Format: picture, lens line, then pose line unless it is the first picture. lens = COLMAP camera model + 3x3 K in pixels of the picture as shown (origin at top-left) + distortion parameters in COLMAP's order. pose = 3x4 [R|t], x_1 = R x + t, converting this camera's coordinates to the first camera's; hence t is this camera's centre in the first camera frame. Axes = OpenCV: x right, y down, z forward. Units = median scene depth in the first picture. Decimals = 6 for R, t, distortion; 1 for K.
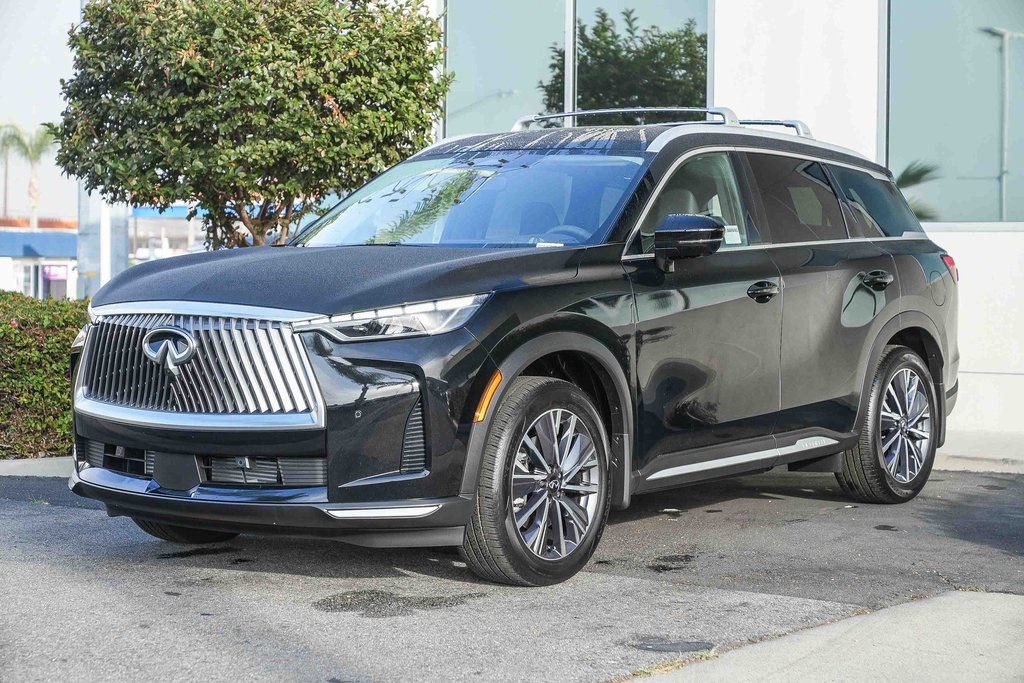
lens RADIAL K [[1949.9, 0, 512.0], [0, 1949.9, 341.5], [0, 0, 1]] dist [0.021134, 0.163999]
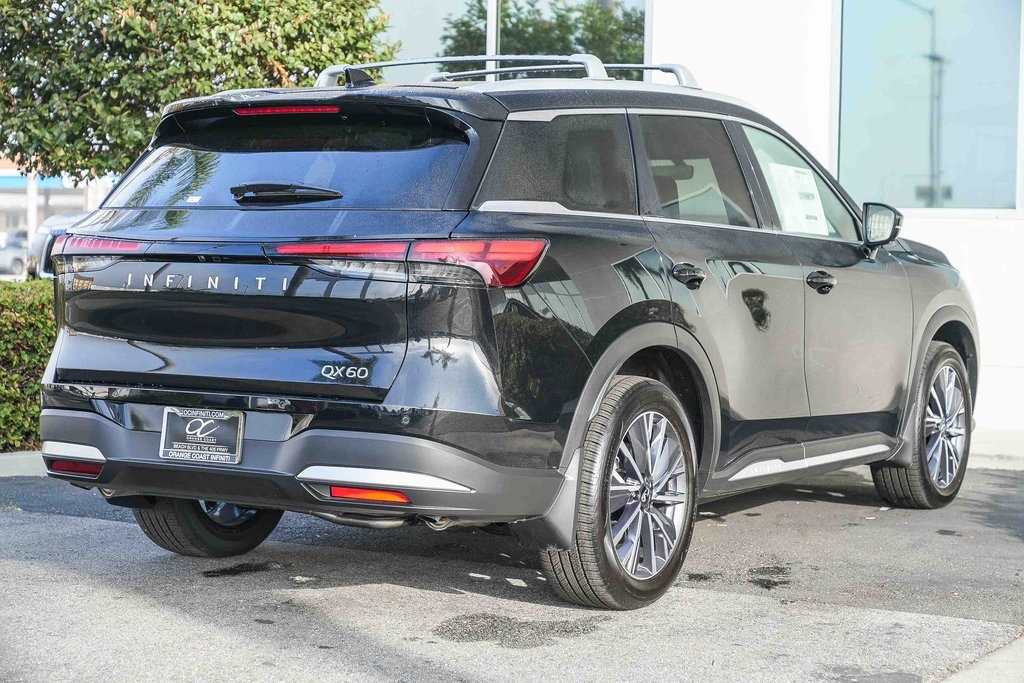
lens RADIAL K [[1949.9, 0, 512.0], [0, 1949.9, 341.5], [0, 0, 1]] dist [0.021134, 0.163999]
pose [[0.993658, 0.005488, 0.112314, -0.088665], [-0.006882, 0.999904, 0.012035, -0.005380], [-0.112237, -0.012732, 0.993600, 0.064060]]
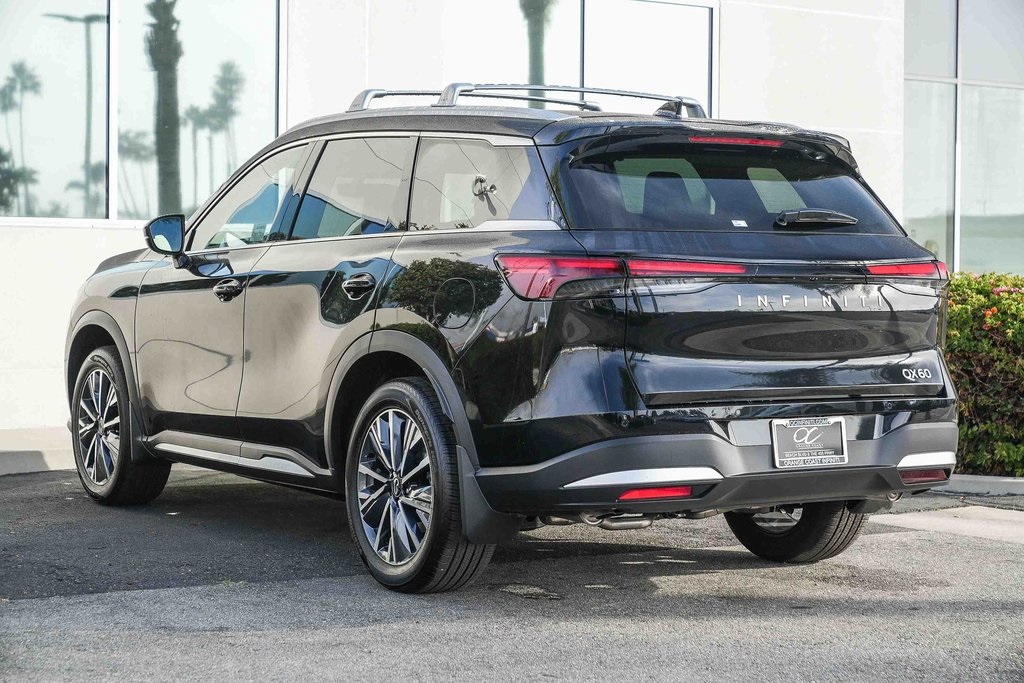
lens RADIAL K [[2043.9, 0, 512.0], [0, 2043.9, 341.5], [0, 0, 1]] dist [-0.030046, -0.074377]
pose [[0.337707, -0.038158, 0.940478, -1.047235], [0.024703, 0.999193, 0.031670, -0.034049], [-0.940927, 0.012538, 0.338377, 0.704527]]
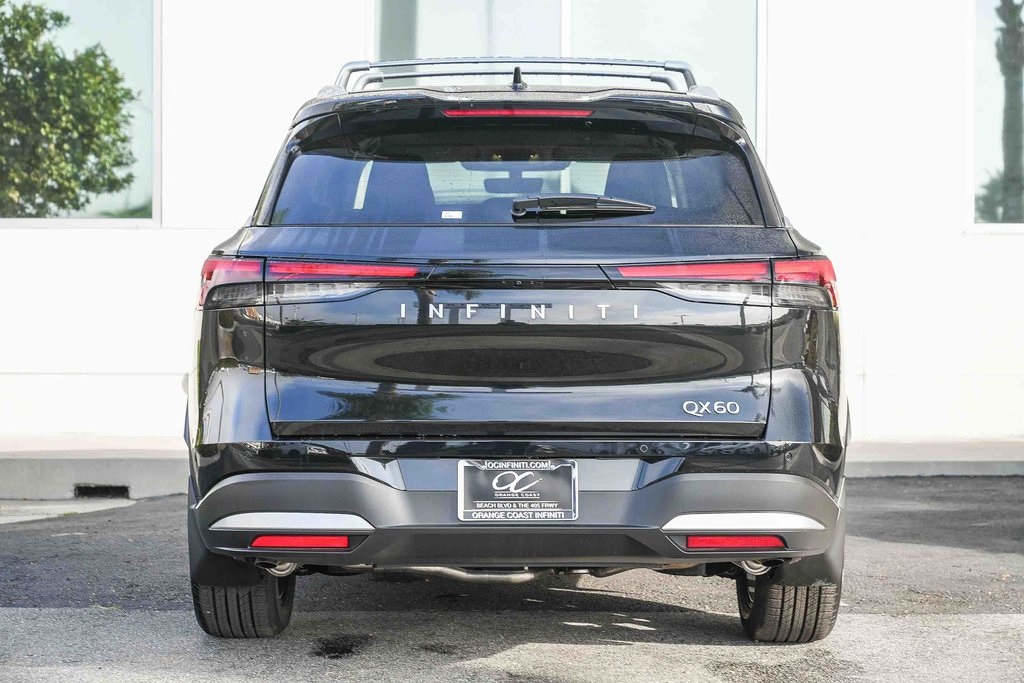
lens RADIAL K [[1949.9, 0, 512.0], [0, 1949.9, 341.5], [0, 0, 1]] dist [0.021134, 0.163999]
pose [[0.774225, -0.027167, 0.632327, -0.570019], [0.022876, 0.999627, 0.014939, -0.019324], [-0.632497, 0.002899, 0.774558, 0.350055]]
